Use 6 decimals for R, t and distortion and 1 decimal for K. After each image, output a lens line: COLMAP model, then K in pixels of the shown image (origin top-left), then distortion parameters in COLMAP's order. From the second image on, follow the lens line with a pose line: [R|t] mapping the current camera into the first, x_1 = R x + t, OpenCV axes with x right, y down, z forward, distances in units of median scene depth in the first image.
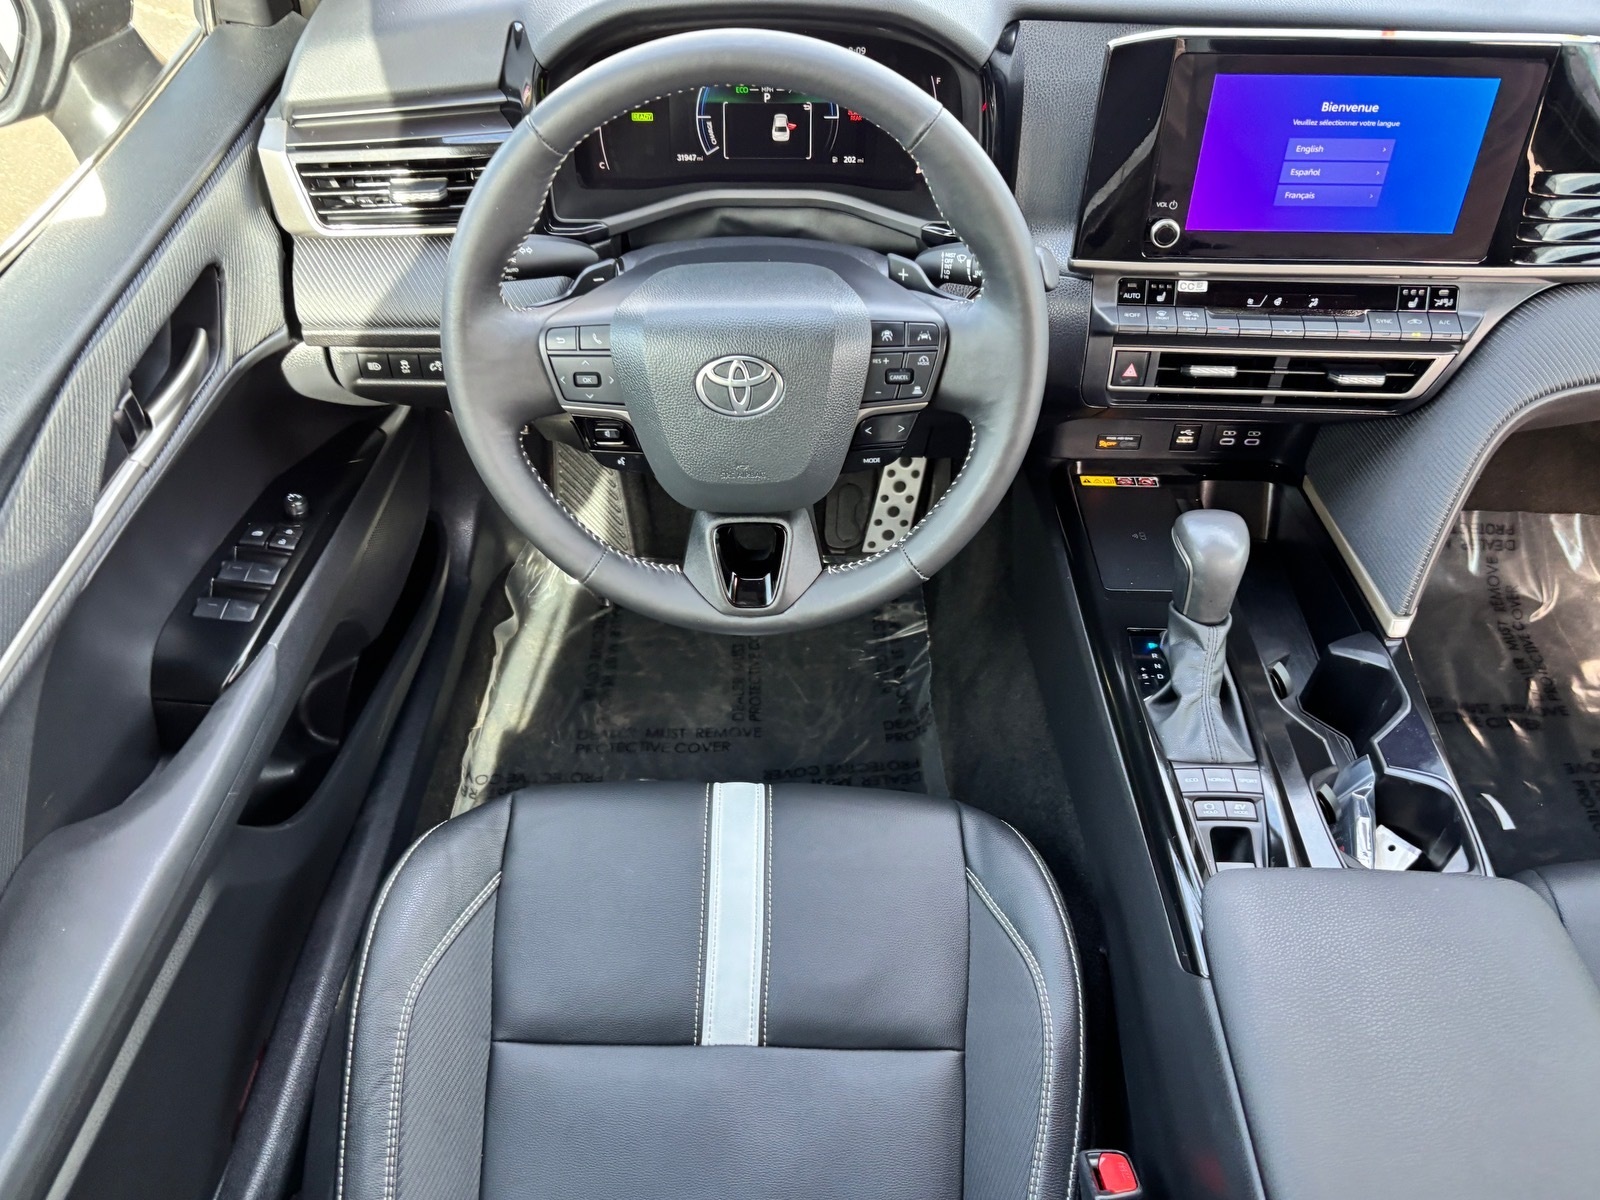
lens RADIAL K [[1241.5, 0, 791.1], [0, 1241.5, 609.0], [0, 0, 1]] dist [0.033173, -0.042785]
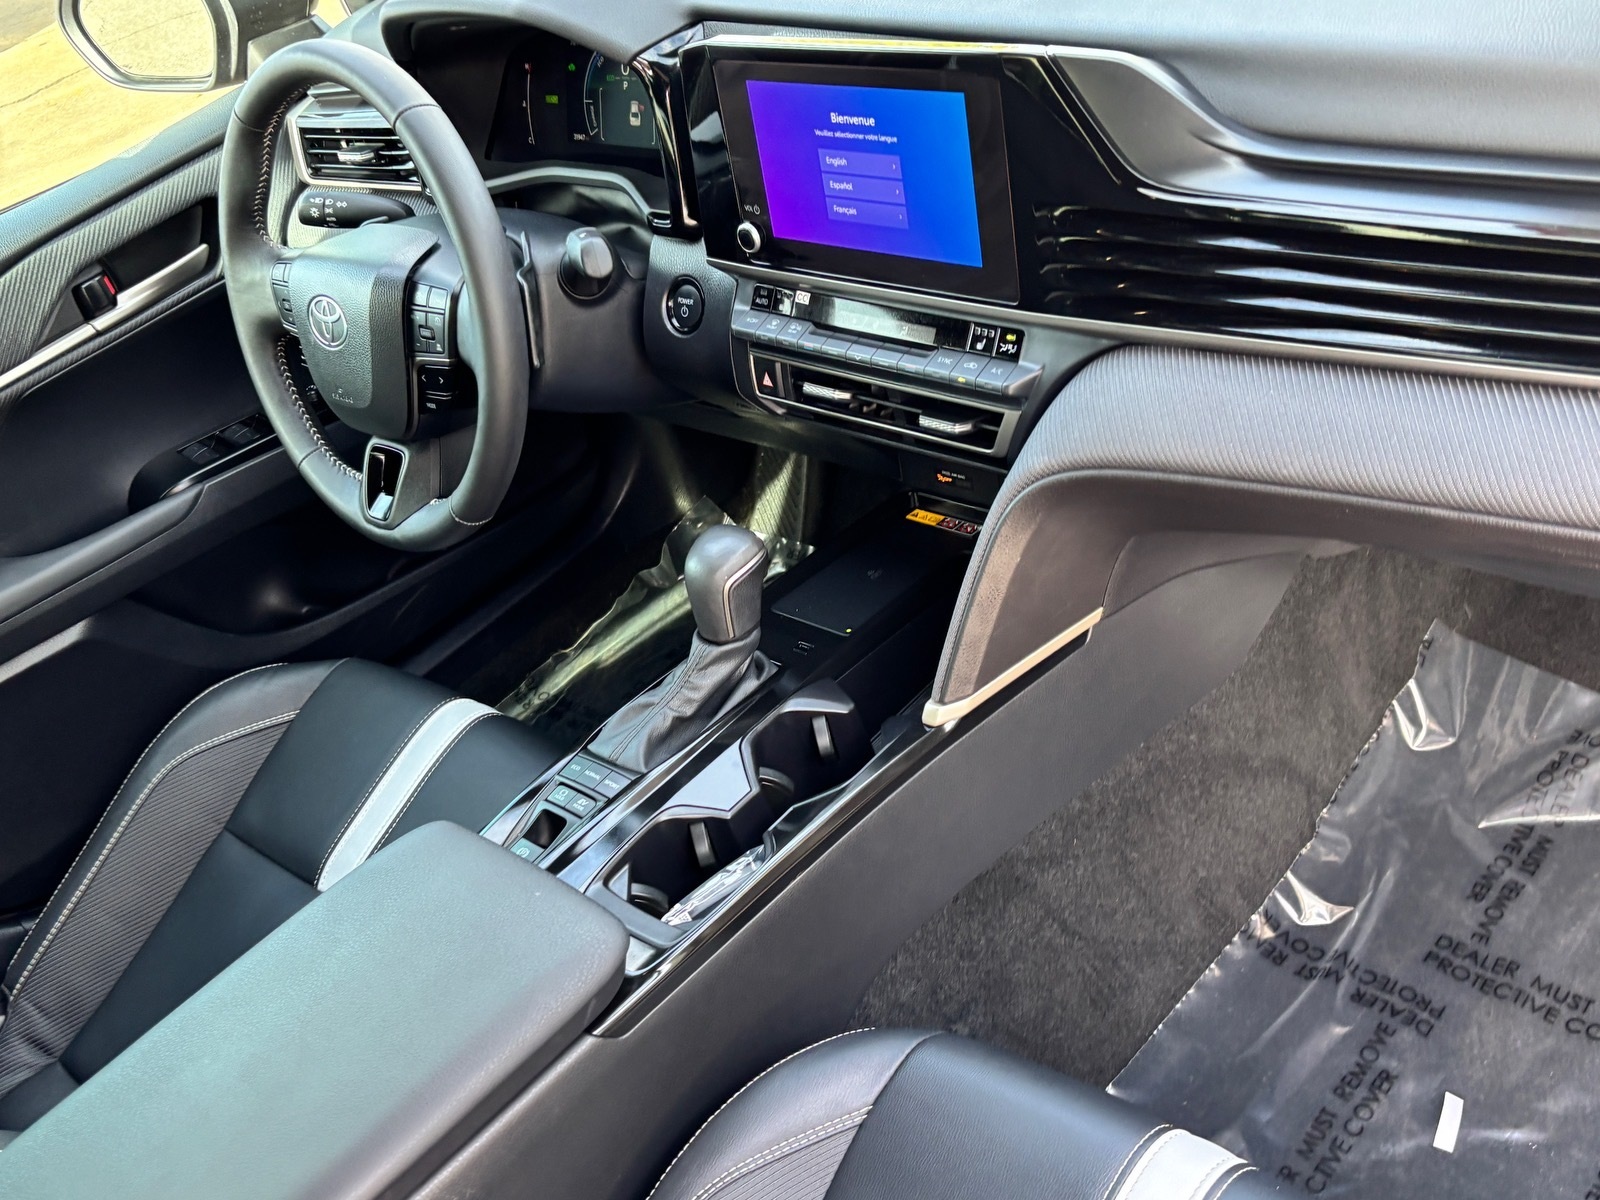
lens RADIAL K [[1585.0, 0, 814.0], [0, 1585.0, 625.2], [0, 0, 1]] dist [0.045677, 0.000000]
pose [[0.747638, 0.236549, -0.620550, 1.131071], [-0.259219, 0.964237, 0.055253, -0.087053], [0.611427, 0.119549, 0.782218, 0.090099]]
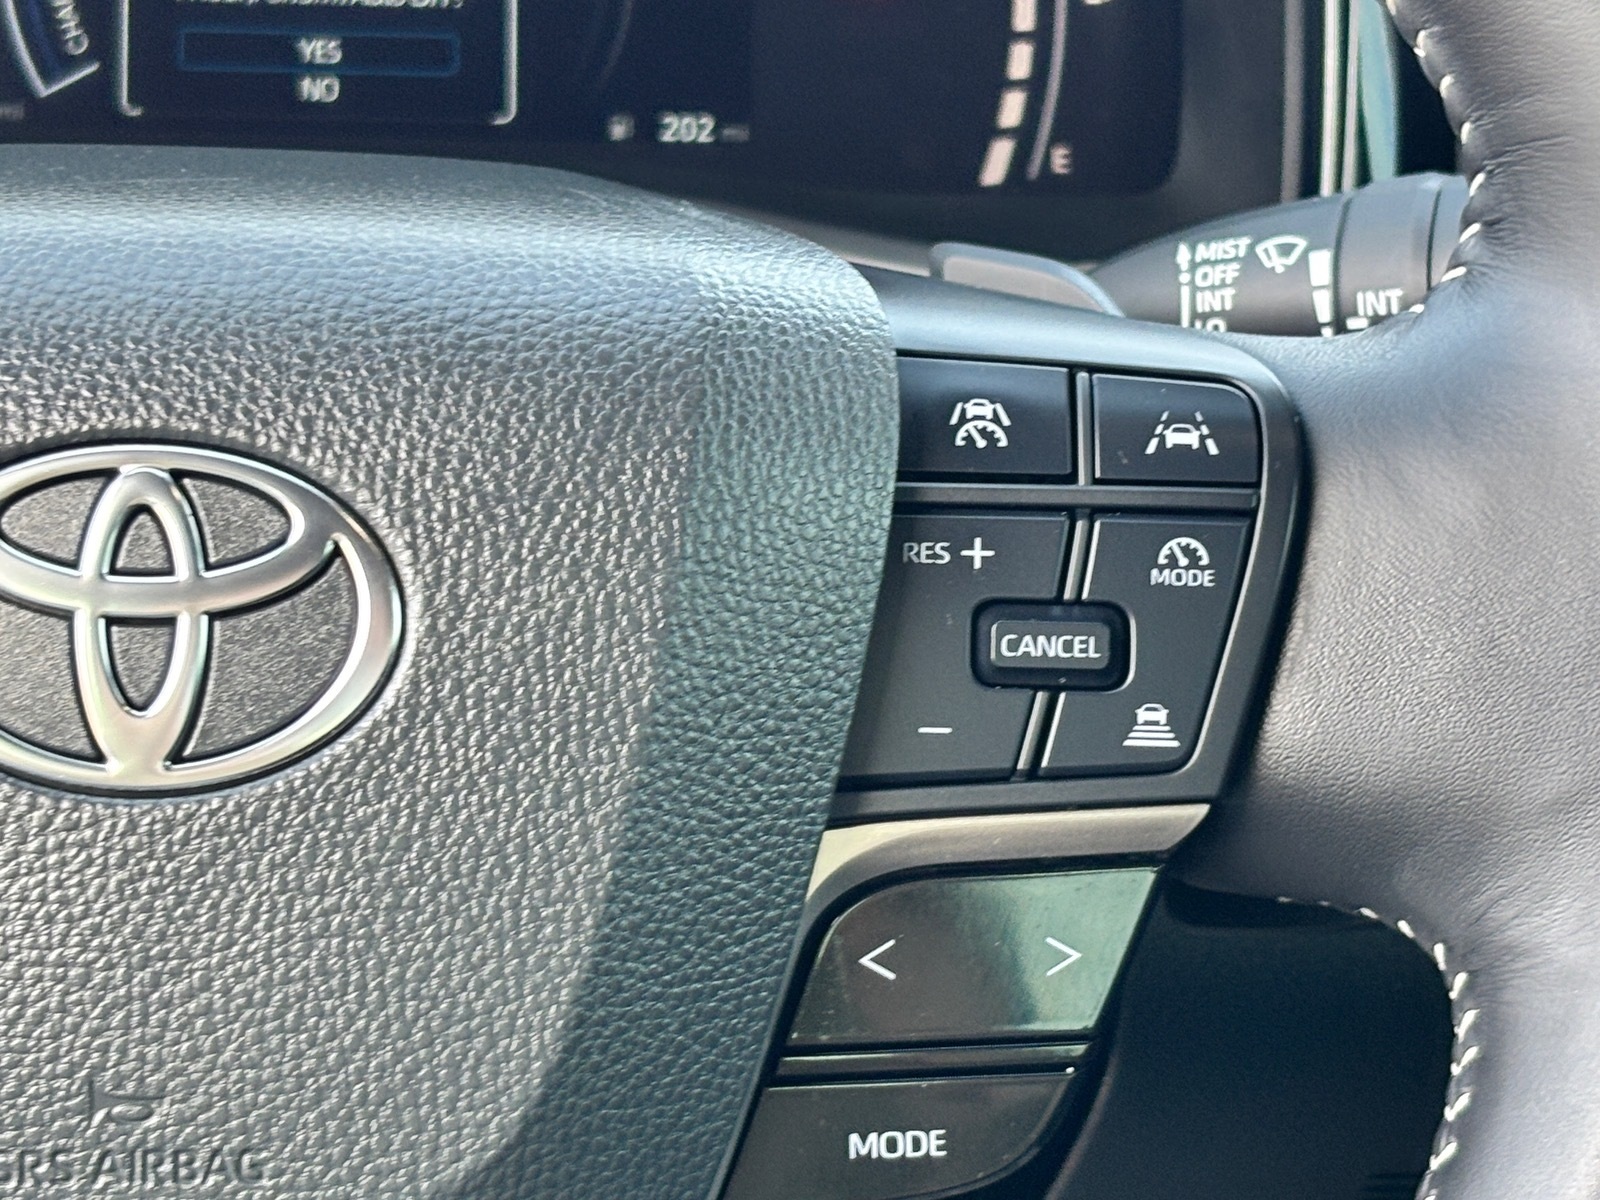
lens RADIAL K [[4213.2, 0, 869.5], [0, 4213.2, 594.9], [0, 0, 1]] dist [0.172172, 0.000000]
pose [[0.993297, 0.006713, 0.115397, -0.008656], [0.048306, 0.882852, -0.467160, 0.080105], [-0.105015, 0.469603, 0.876610, 0.395536]]
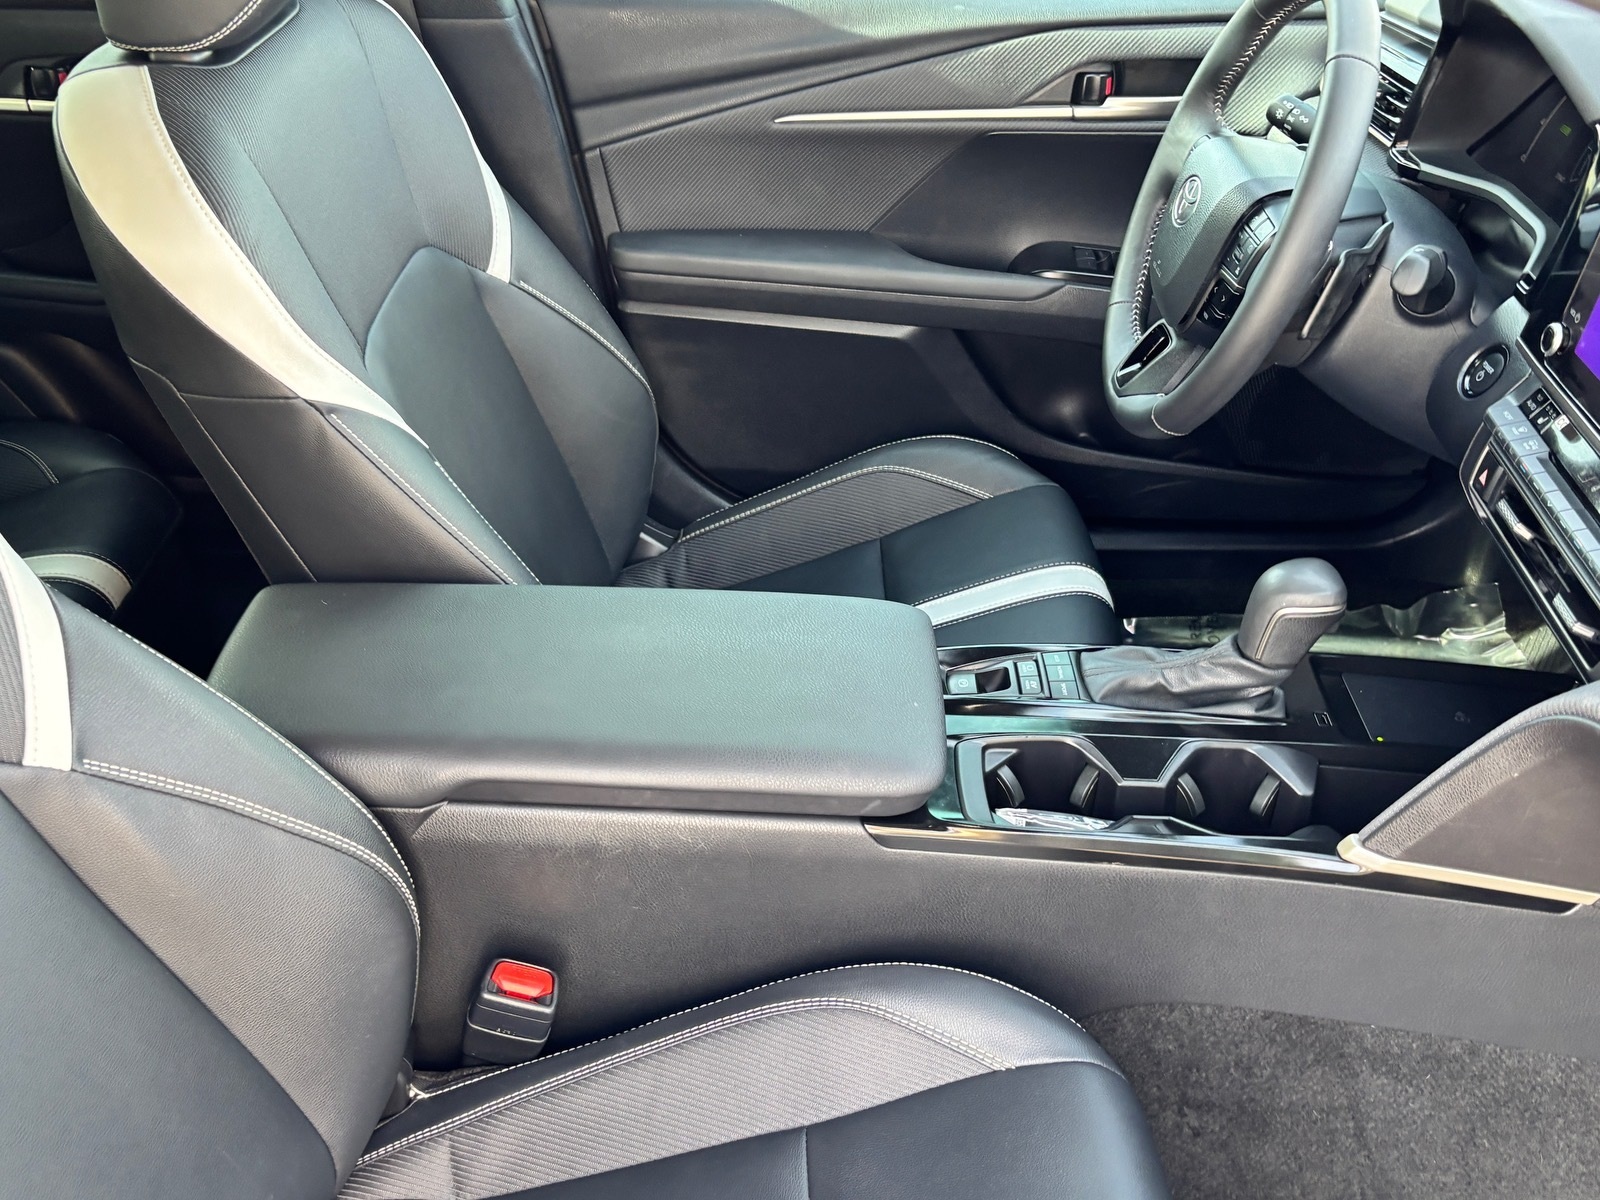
lens RADIAL K [[1585.0, 0, 790.9], [0, 1585.0, 624.8], [0, 0, 1]] dist [0.045677, 0.000000]
pose [[0.035231, 0.572792, -0.818943, 1.299639], [-0.705801, 0.594411, 0.385384, -0.226291], [0.707534, 0.564433, 0.425219, 0.217294]]
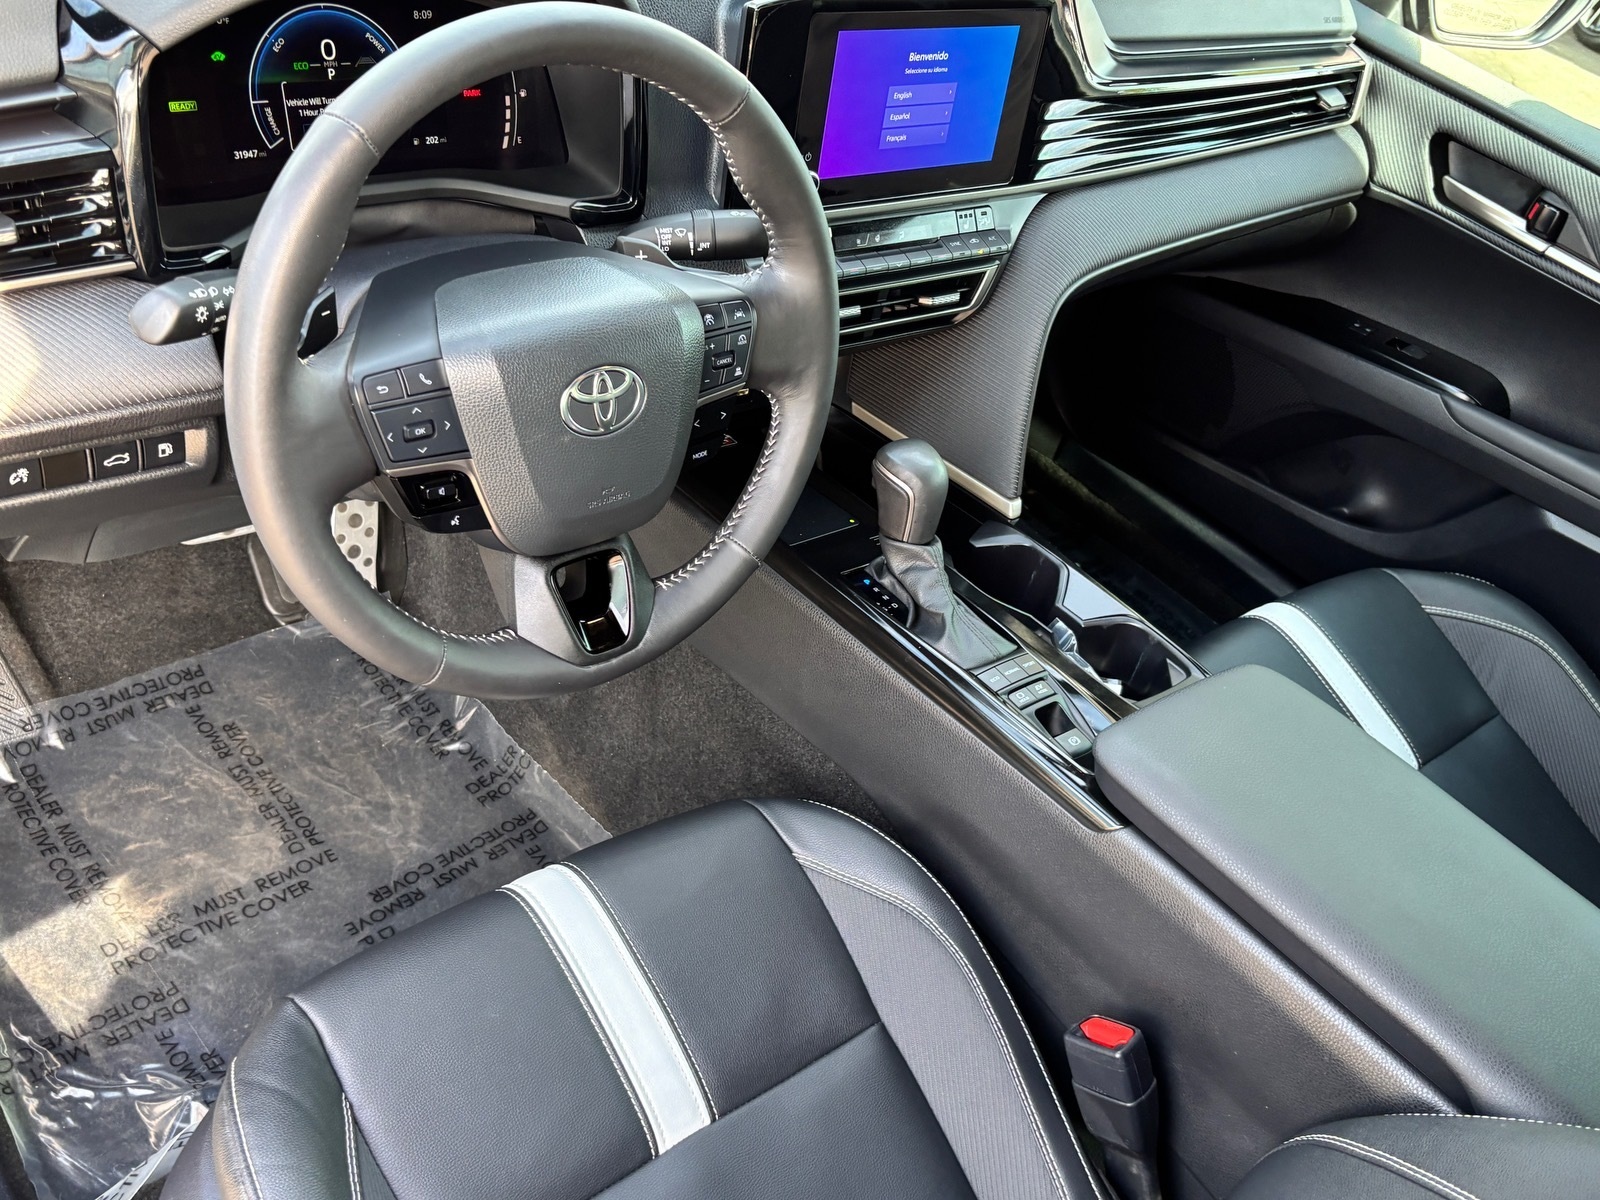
lens RADIAL K [[1471.4, 0, 776.9], [0, 1471.4, 611.9], [0, 0, 1]] dist [0.008226, 0.000000]
pose [[0.739815, -0.279264, 0.612116, -0.530442], [0.286065, 0.954021, 0.089507, -0.079318], [-0.608967, 0.108886, 0.785686, 0.101044]]
